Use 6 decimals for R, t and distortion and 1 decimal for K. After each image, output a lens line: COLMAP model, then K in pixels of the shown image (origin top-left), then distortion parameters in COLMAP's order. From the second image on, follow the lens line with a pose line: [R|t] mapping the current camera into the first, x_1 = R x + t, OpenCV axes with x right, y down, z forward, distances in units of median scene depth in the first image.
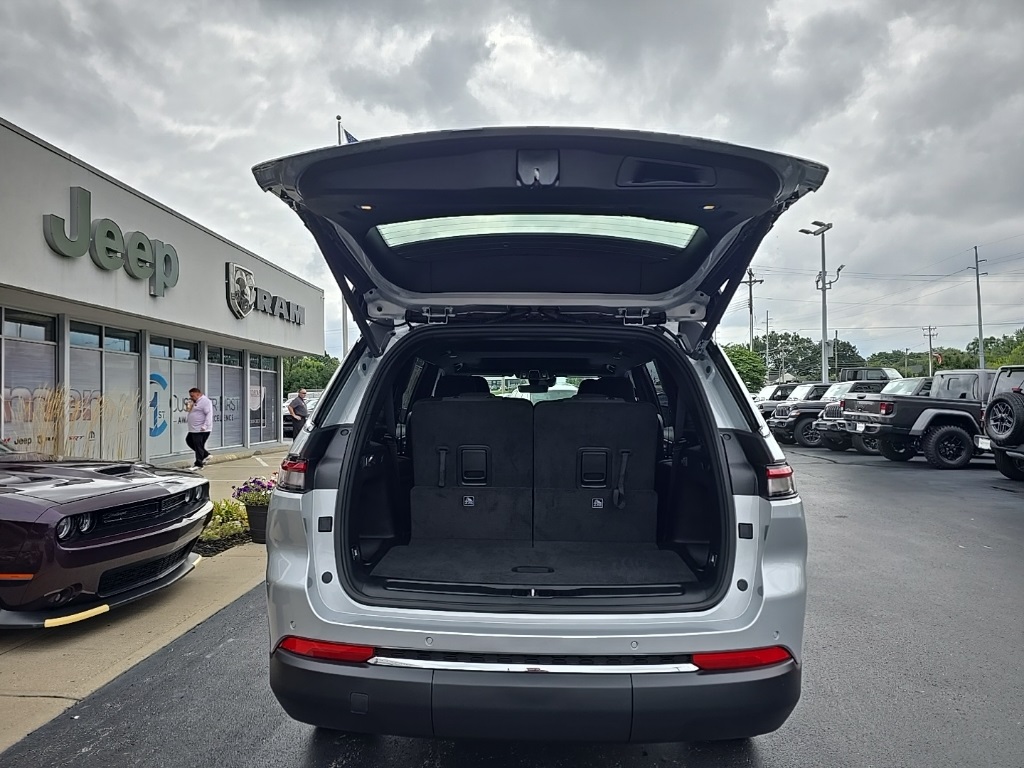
lens RADIAL K [[694.1, 0, 512.0], [0, 694.1, 384.0], [0, 0, 1]] dist [0.063982, -0.057085]
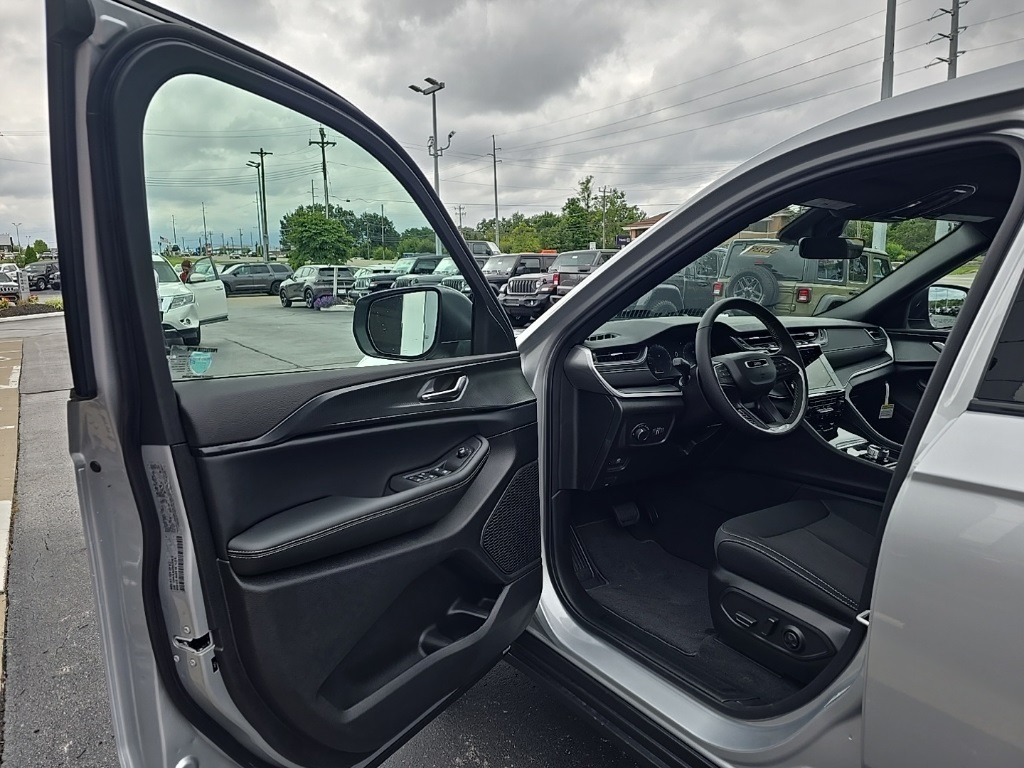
lens RADIAL K [[685.4, 0, 516.9], [0, 685.4, 387.2], [0, 0, 1]] dist [0.065440, -0.056743]
pose [[0.797514, -0.102145, 0.594591, -0.113977], [-0.010445, 0.983077, 0.182893, 0.004603], [-0.603210, -0.152070, 0.782951, 0.264327]]
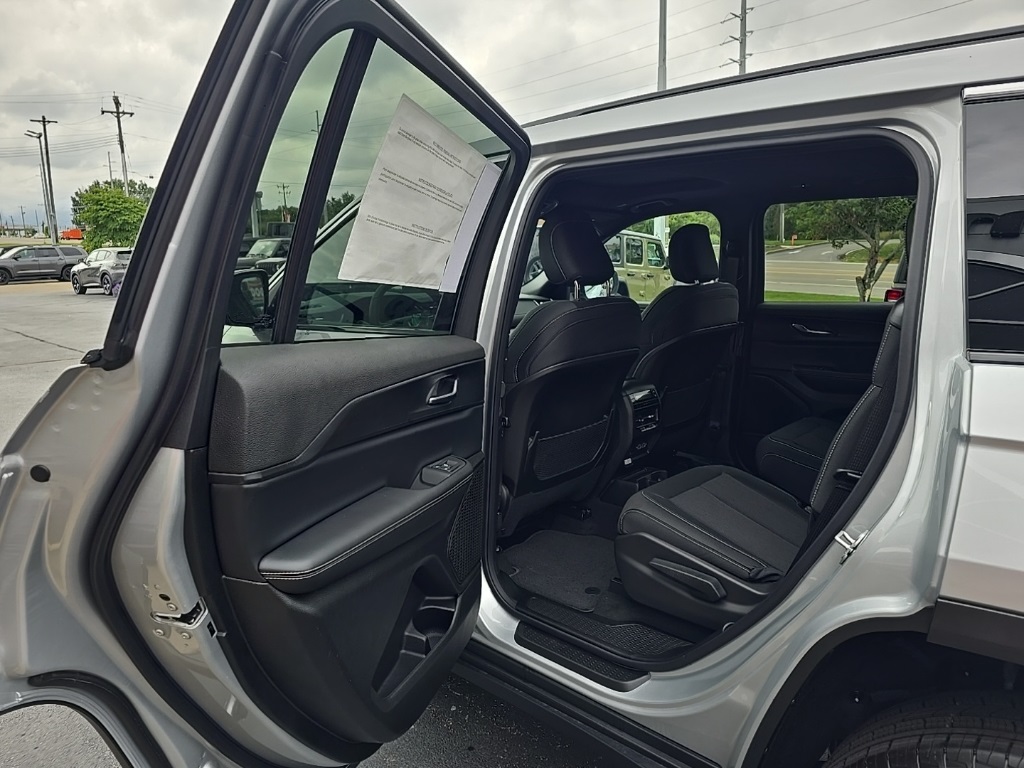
lens RADIAL K [[694.2, 0, 512.0], [0, 694.2, 384.0], [0, 0, 1]] dist [0.057955, -0.056414]
pose [[0.644956, -0.144483, 0.750437, -0.123236], [-0.010604, 0.980179, 0.197829, 0.002819], [-0.764146, -0.135549, 0.630640, 0.209797]]
